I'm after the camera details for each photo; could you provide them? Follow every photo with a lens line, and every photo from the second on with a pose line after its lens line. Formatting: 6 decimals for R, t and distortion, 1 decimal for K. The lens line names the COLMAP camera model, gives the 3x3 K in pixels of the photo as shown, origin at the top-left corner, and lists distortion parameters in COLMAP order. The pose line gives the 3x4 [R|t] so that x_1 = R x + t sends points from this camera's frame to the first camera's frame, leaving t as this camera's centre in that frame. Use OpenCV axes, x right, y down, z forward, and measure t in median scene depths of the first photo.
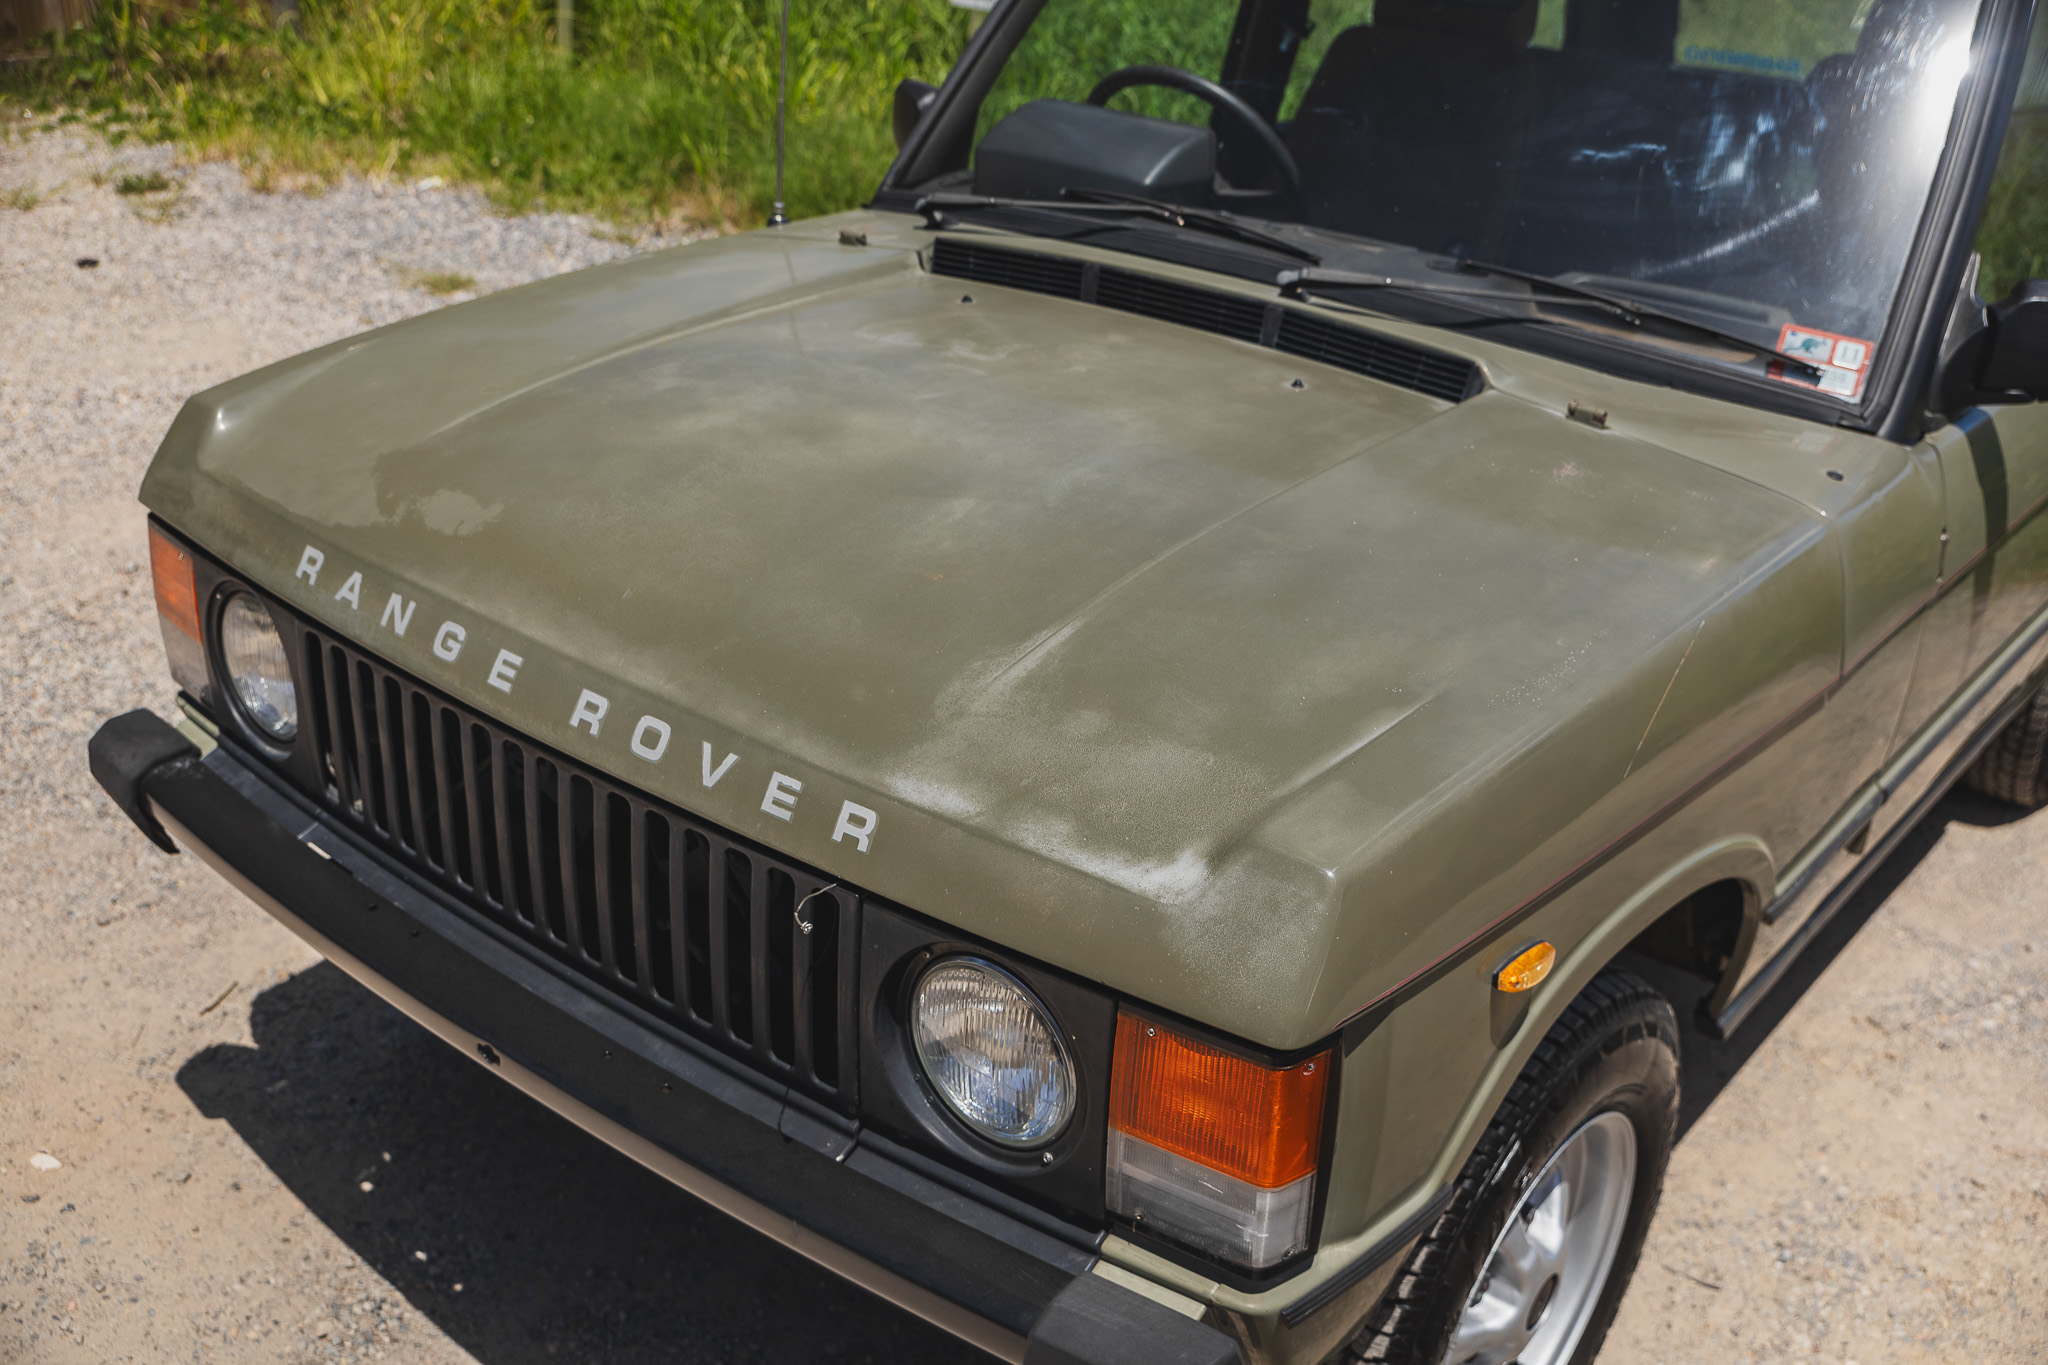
lens RADIAL K [[1985.8, 0, 1024.0], [0, 1985.8, 682.5], [0, 0, 1]] dist [0.021001, 0.018826]
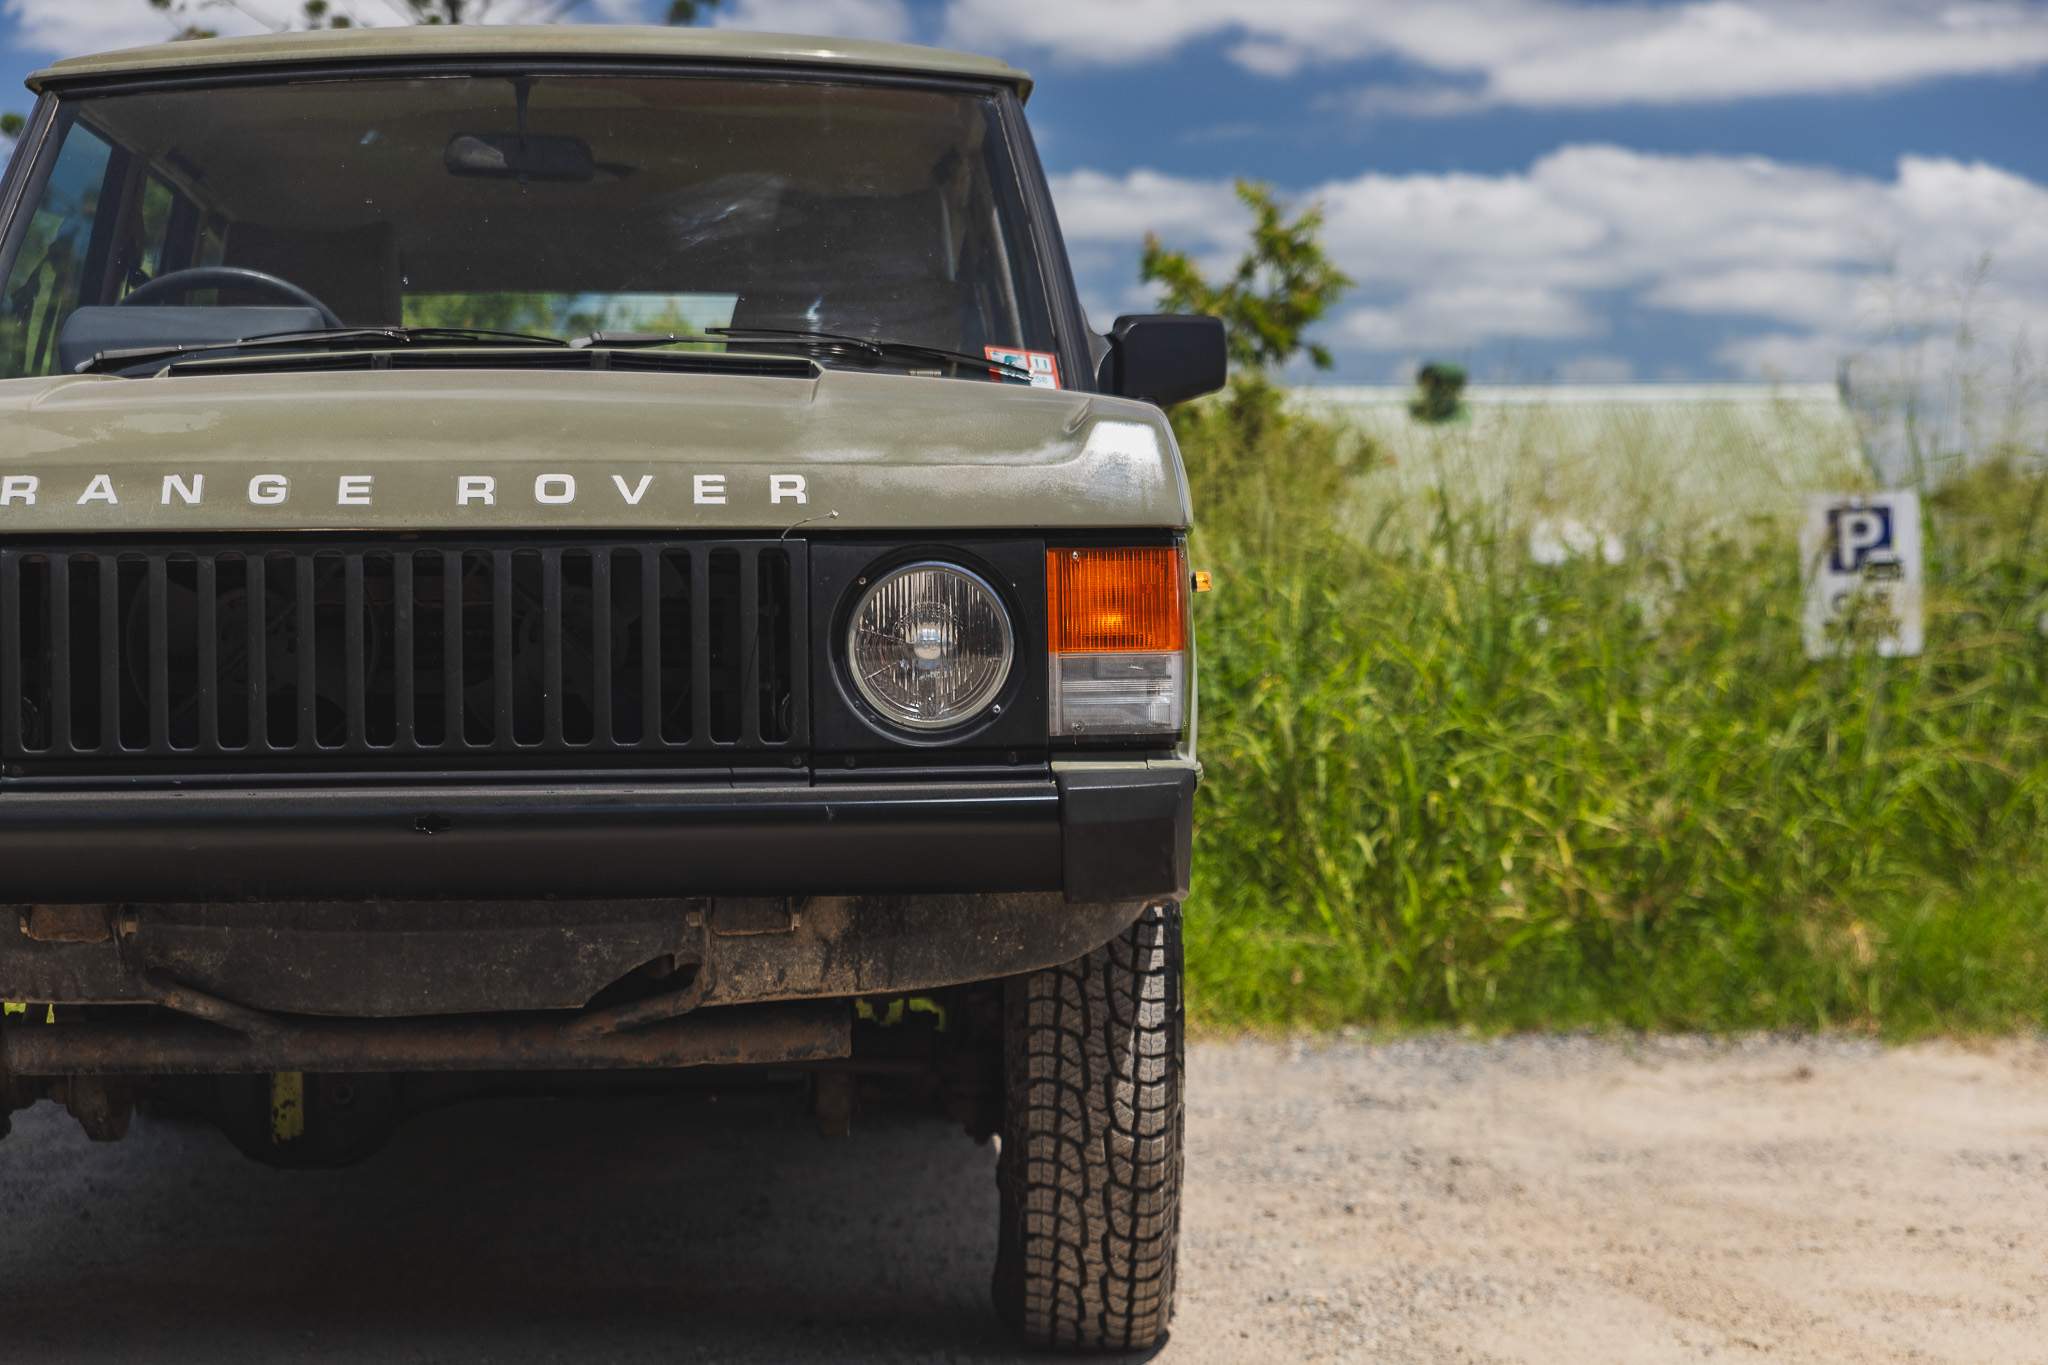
lens RADIAL K [[4181.5, 0, 1024.0], [0, 4181.5, 682.5], [0, 0, 1]] dist [0.004223, 0.093993]
pose [[0.736394, -0.052686, 0.674498, -1.214461], [0.327764, 0.899938, -0.287546, 0.682528], [-0.591857, 0.432824, 0.679977, -0.567891]]
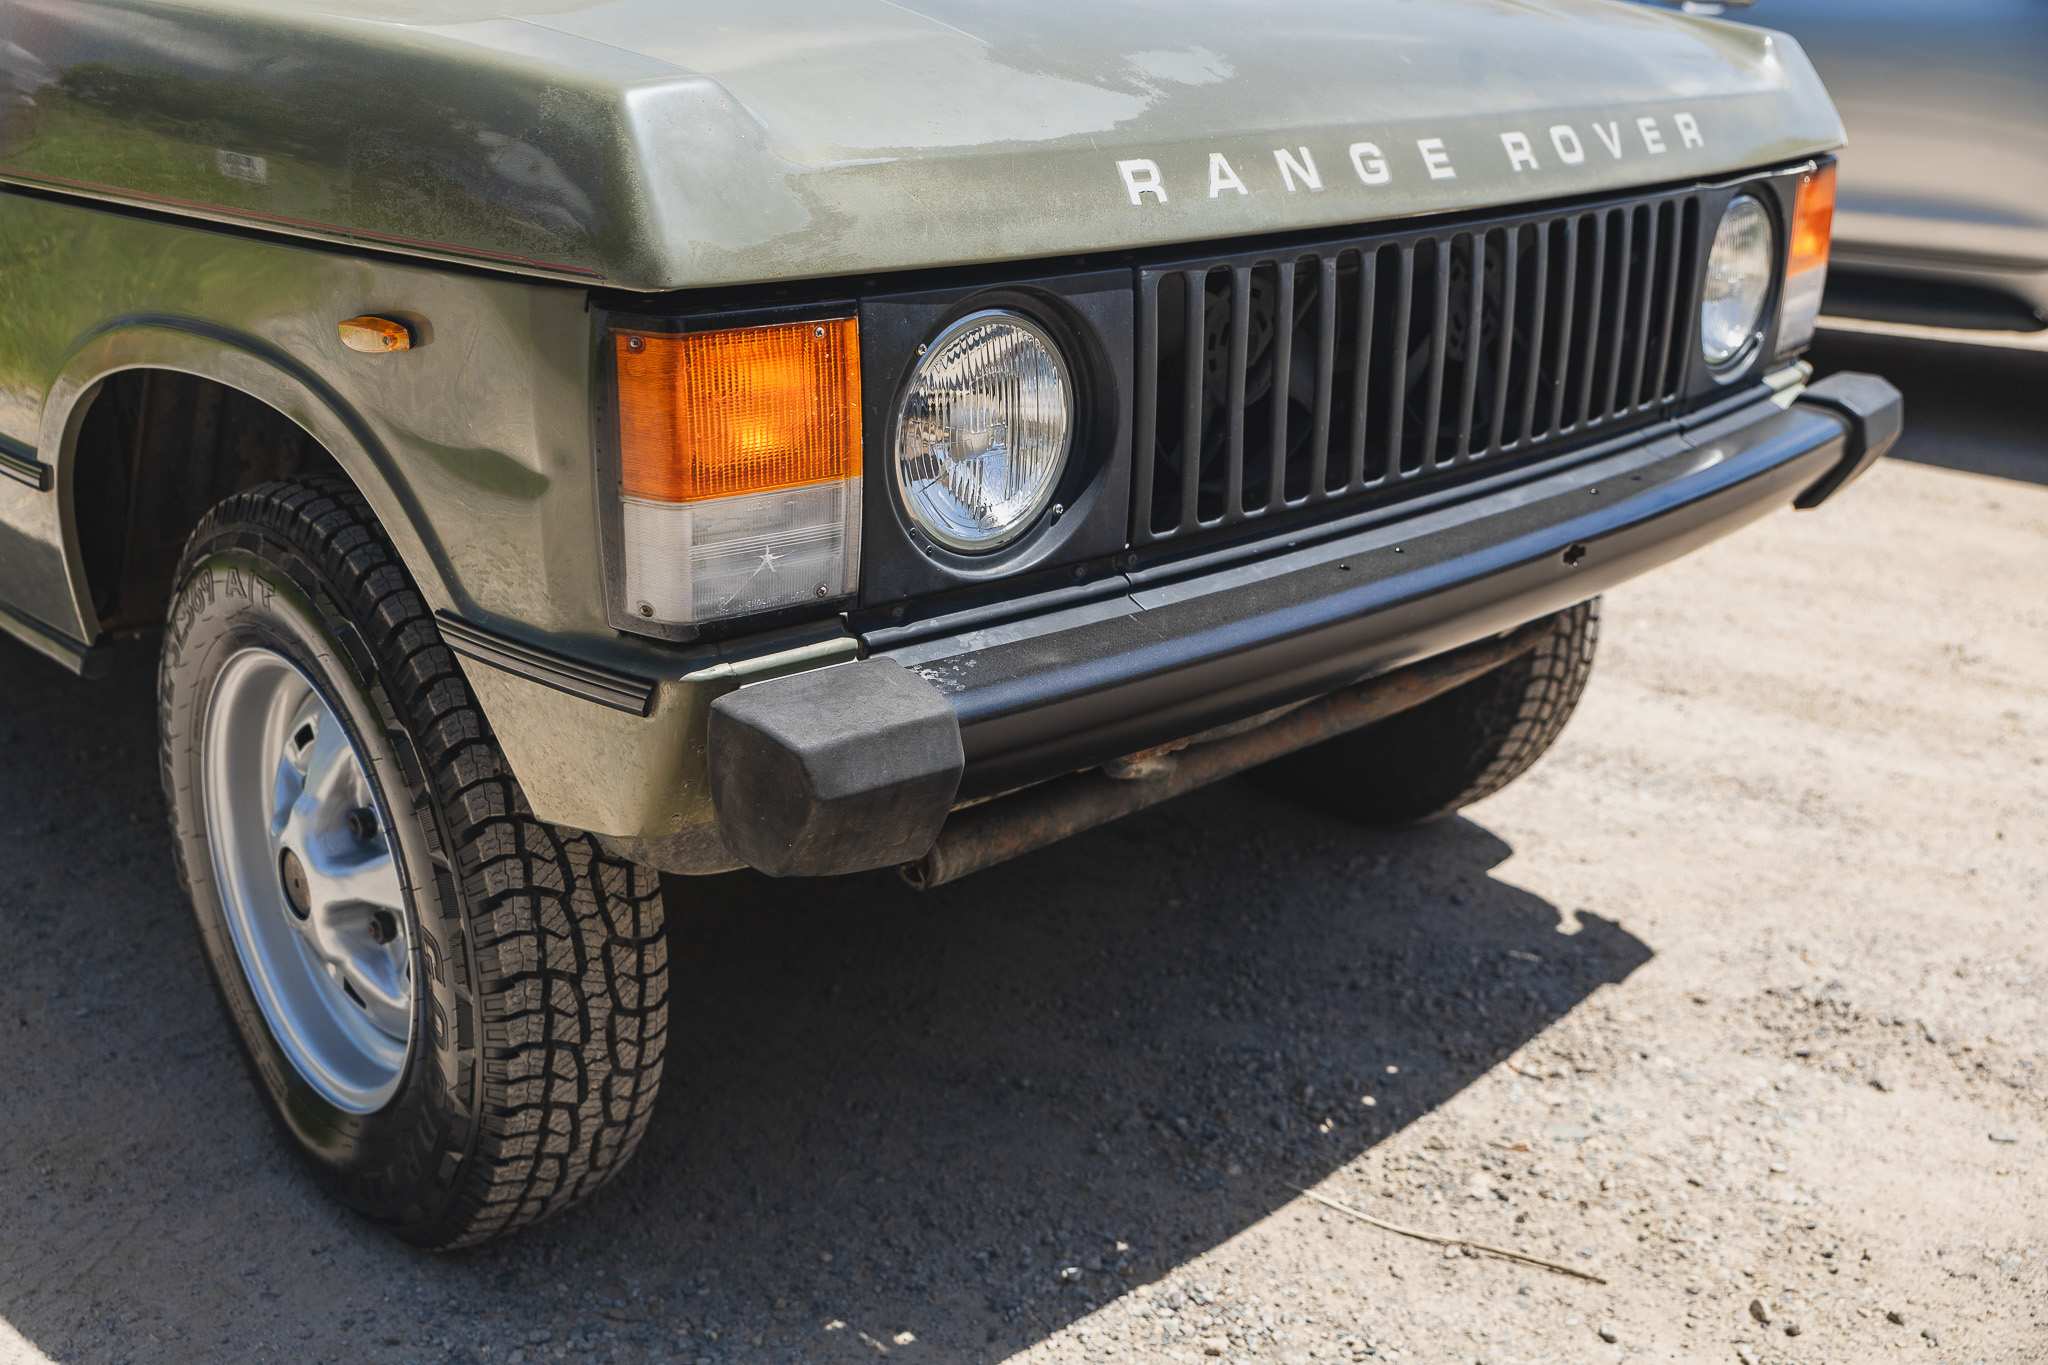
lens RADIAL K [[1985.8, 0, 1024.0], [0, 1985.8, 682.5], [0, 0, 1]] dist [0.021001, 0.018826]
pose [[0.119932, -0.370521, 0.921049, -0.936363], [0.433810, 0.854046, 0.287080, -0.111191], [-0.892987, 0.365130, 0.263163, 0.804626]]
